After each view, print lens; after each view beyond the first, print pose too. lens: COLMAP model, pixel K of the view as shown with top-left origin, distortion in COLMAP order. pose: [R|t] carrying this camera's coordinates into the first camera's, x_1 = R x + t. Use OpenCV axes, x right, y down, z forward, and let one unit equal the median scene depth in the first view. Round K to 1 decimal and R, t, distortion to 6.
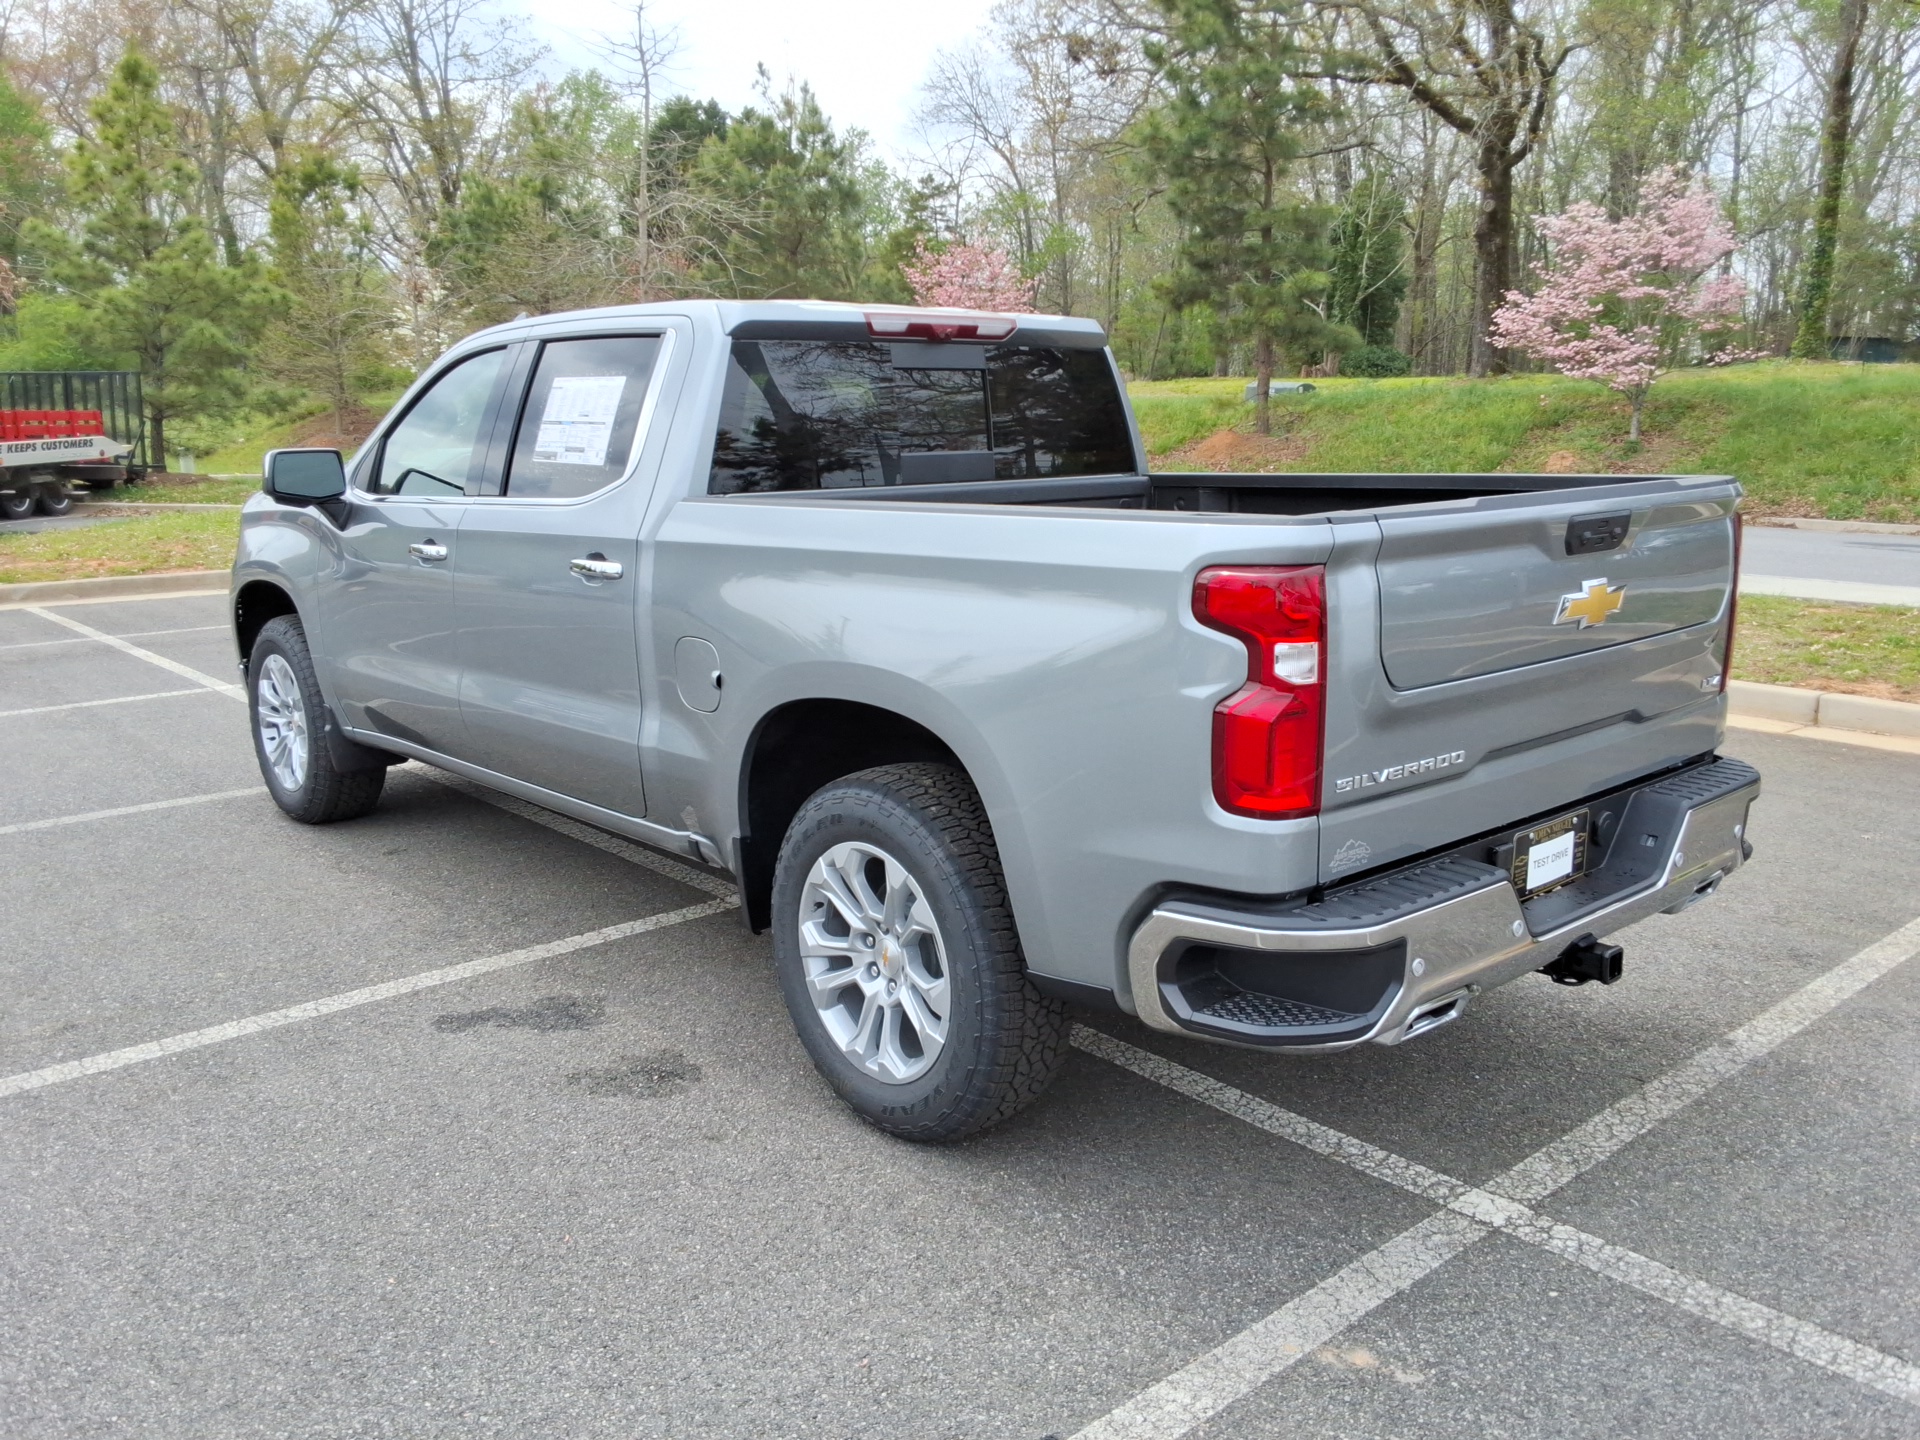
lens RADIAL K [[1540.5, 0, 974.7], [0, 1540.5, 699.4], [0, 0, 1]] dist [0.104399, -0.160943]
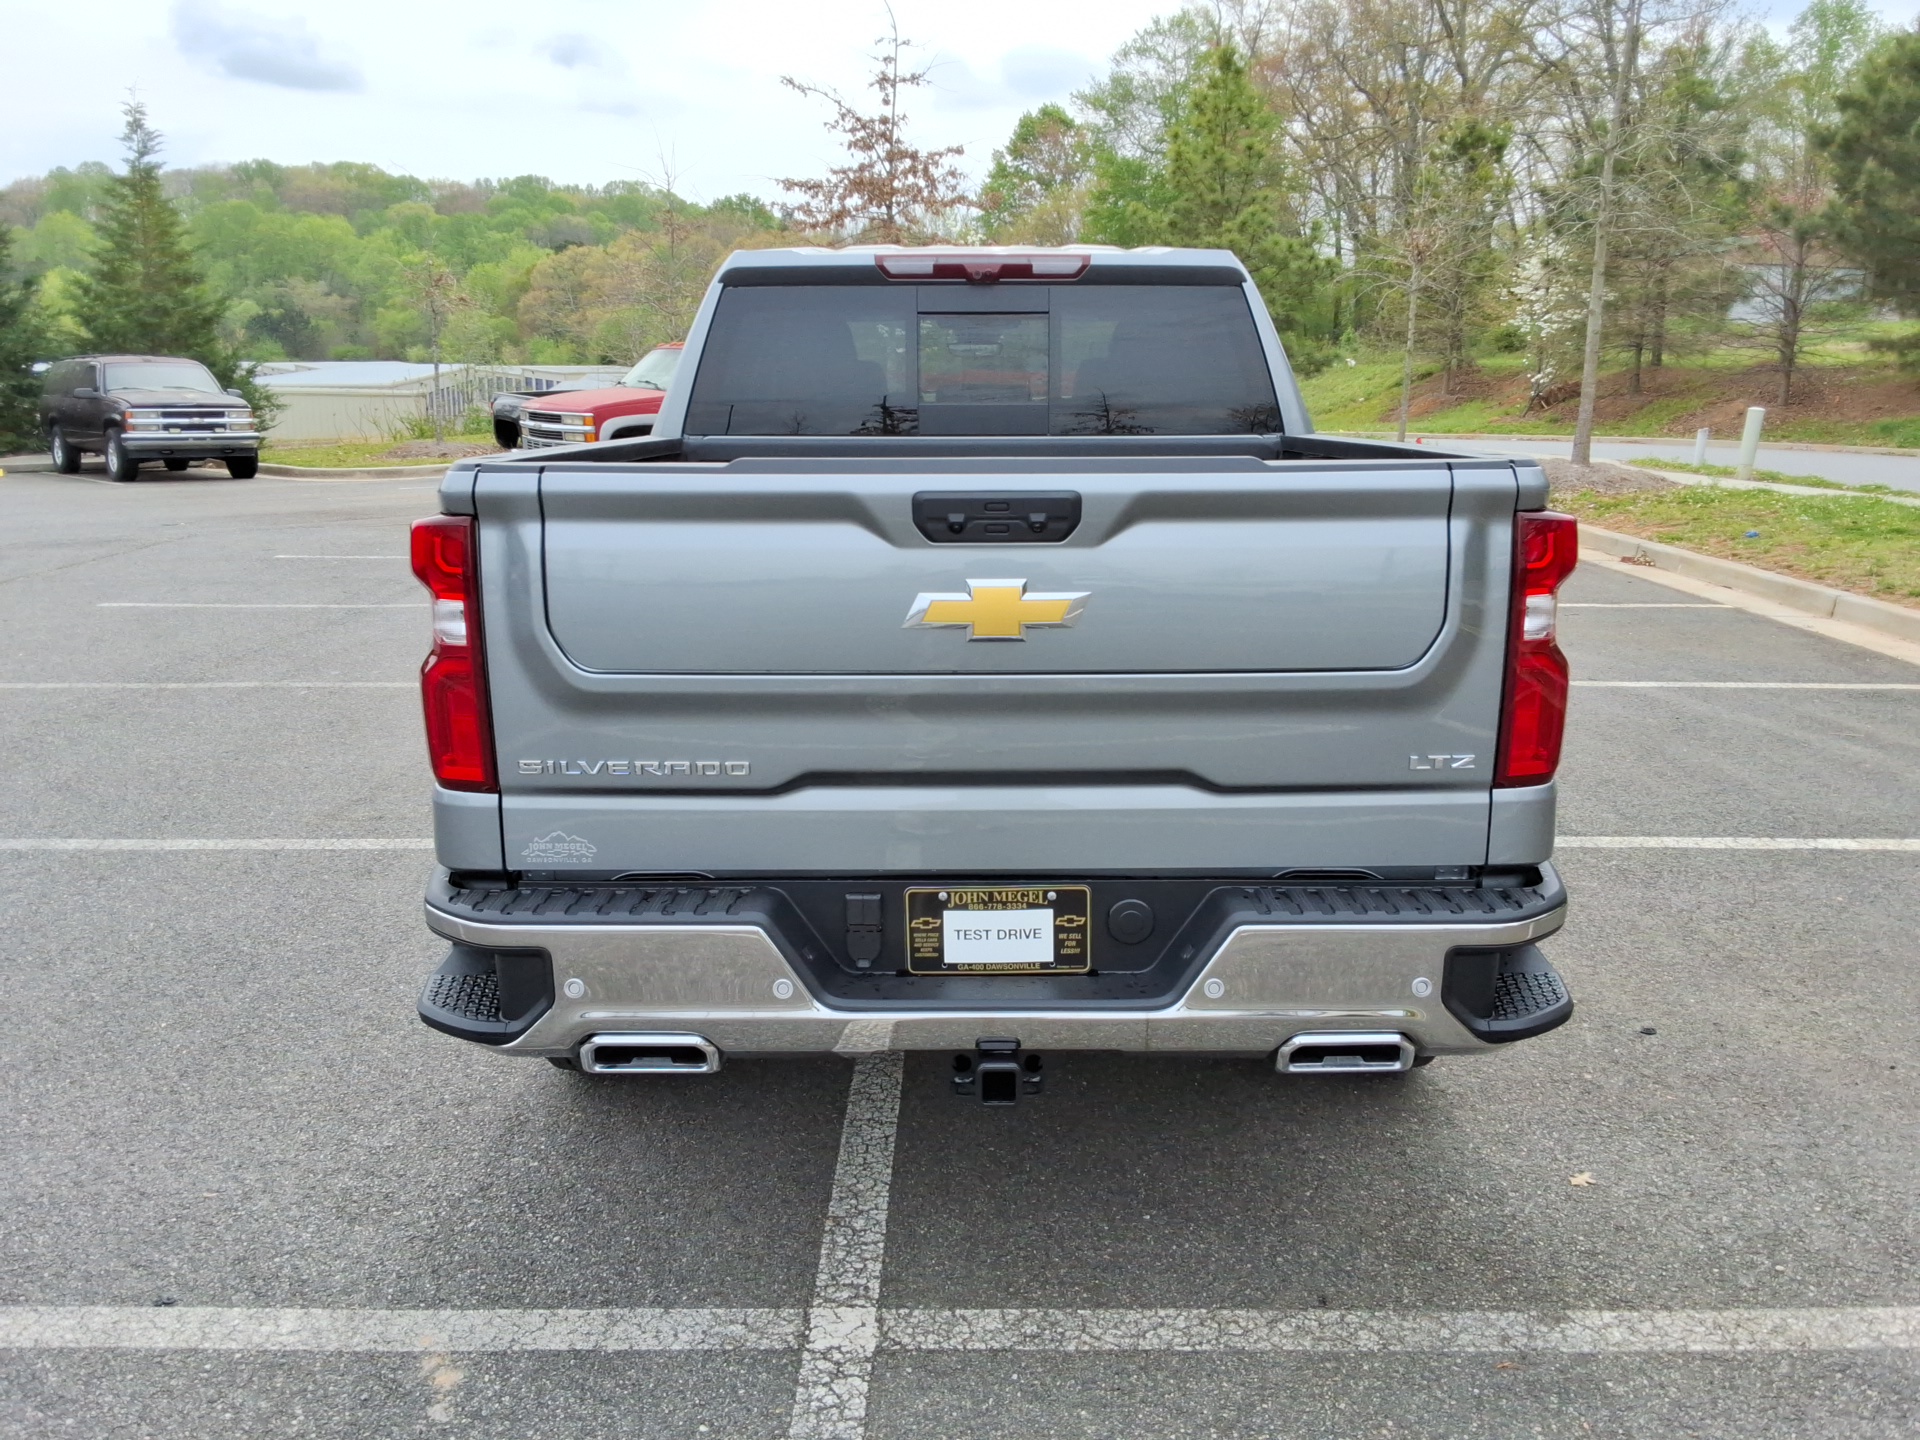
lens RADIAL K [[1540.5, 0, 973.0], [0, 1540.5, 704.5], [0, 0, 1]] dist [0.104399, -0.160943]
pose [[0.746970, 0.145813, -0.648671, 0.668636], [-0.128248, 0.988931, 0.074616, -0.053215], [0.652371, 0.027455, 0.757402, 0.322161]]
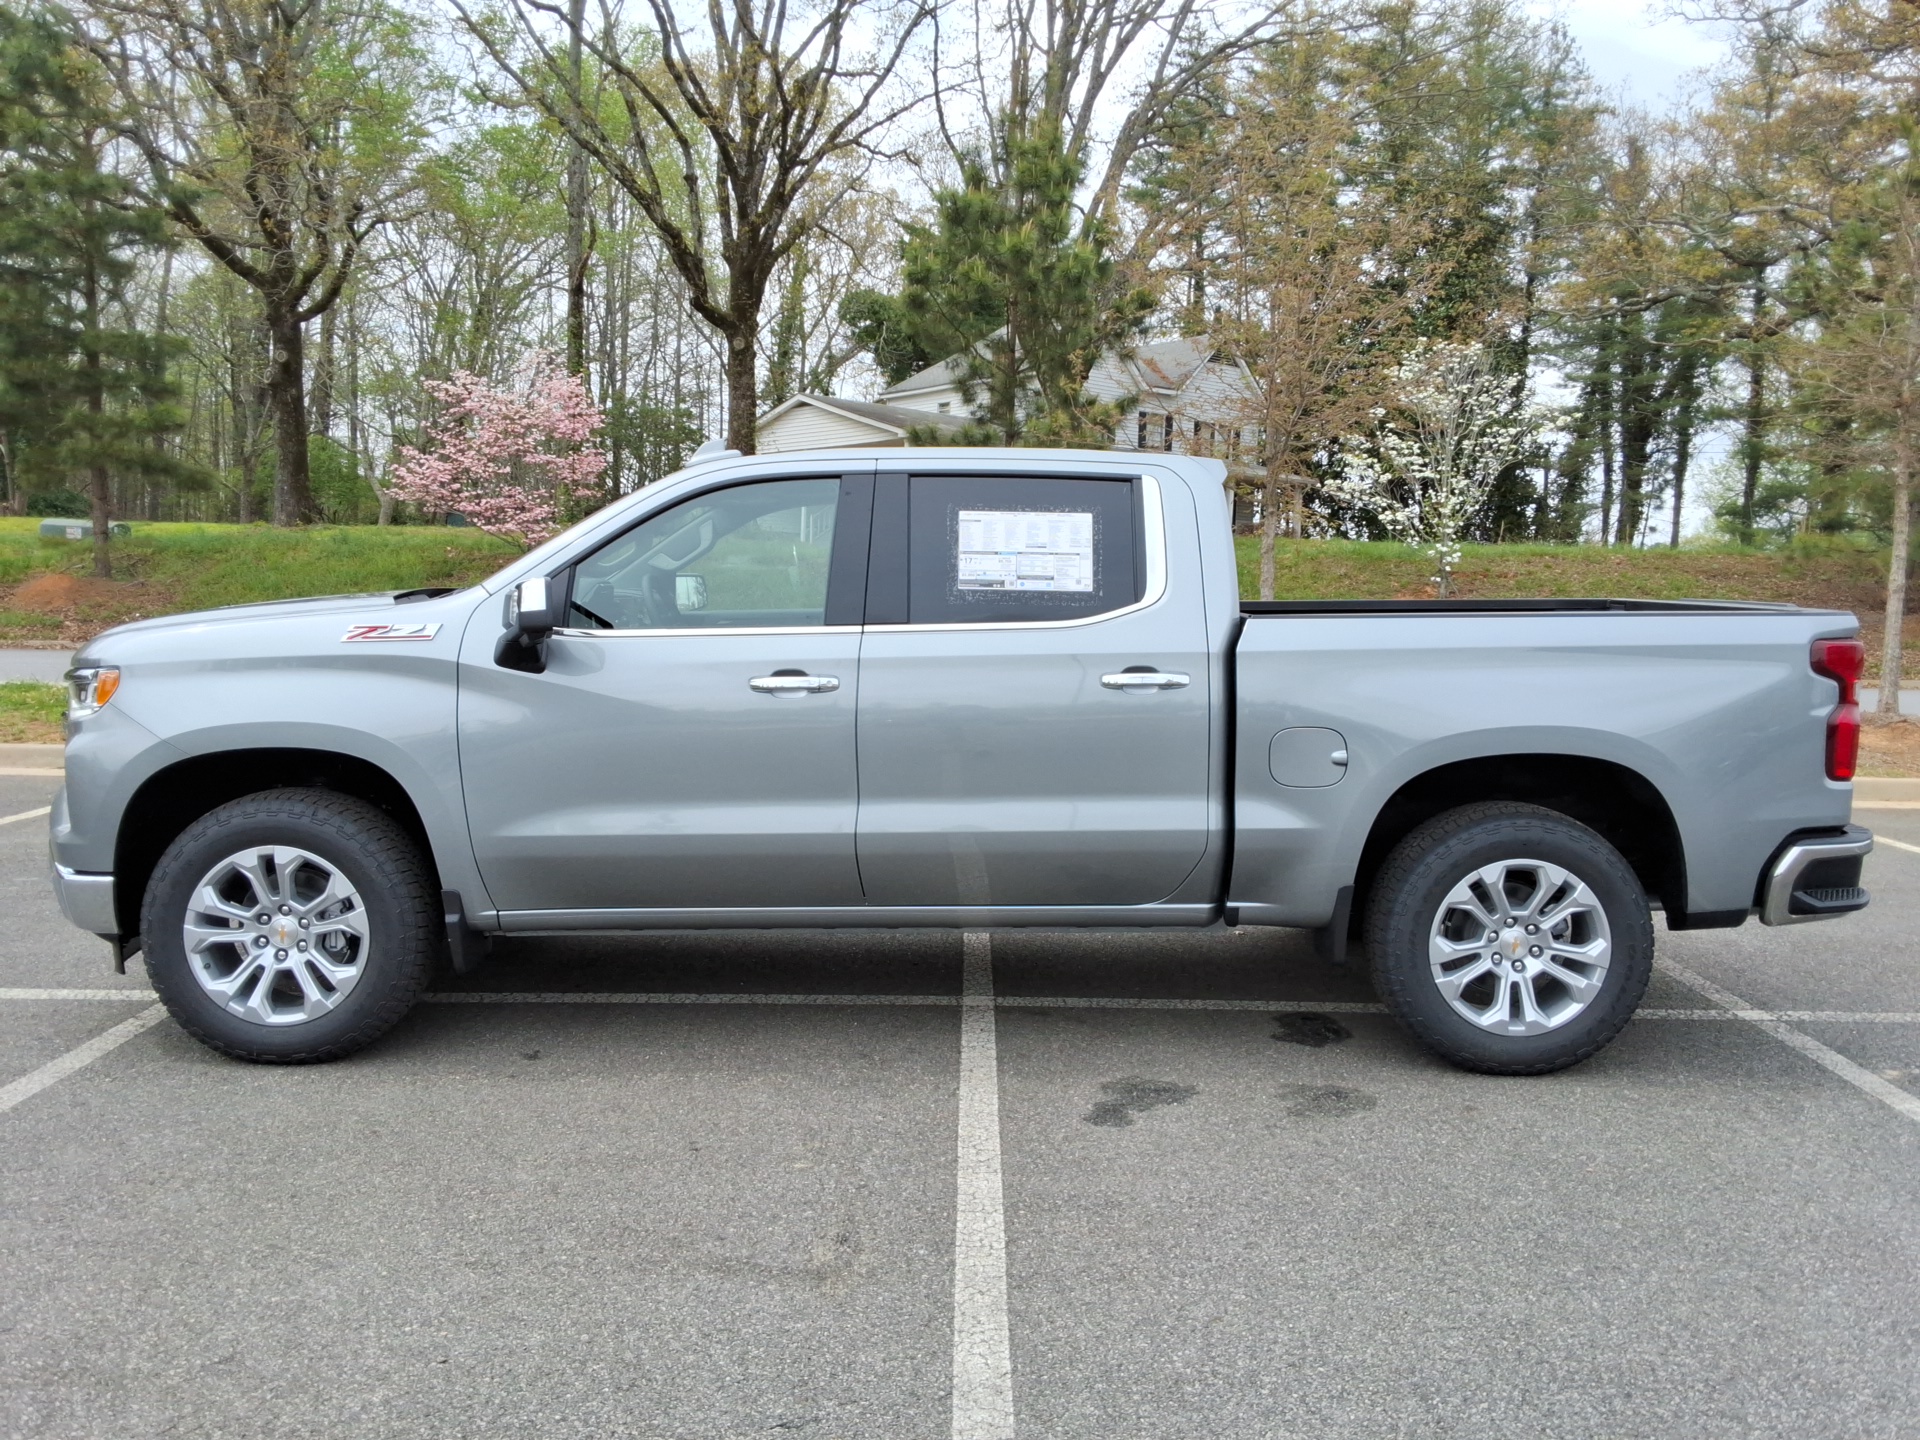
lens RADIAL K [[1540.5, 0, 970.3], [0, 1540.5, 710.5], [0, 0, 1]] dist [0.104399, -0.160943]
pose [[0.660650, -0.052296, 0.748870, -1.177483], [0.119181, 0.992225, -0.035851, -0.038319], [-0.741173, 0.112936, 0.661746, 0.356515]]
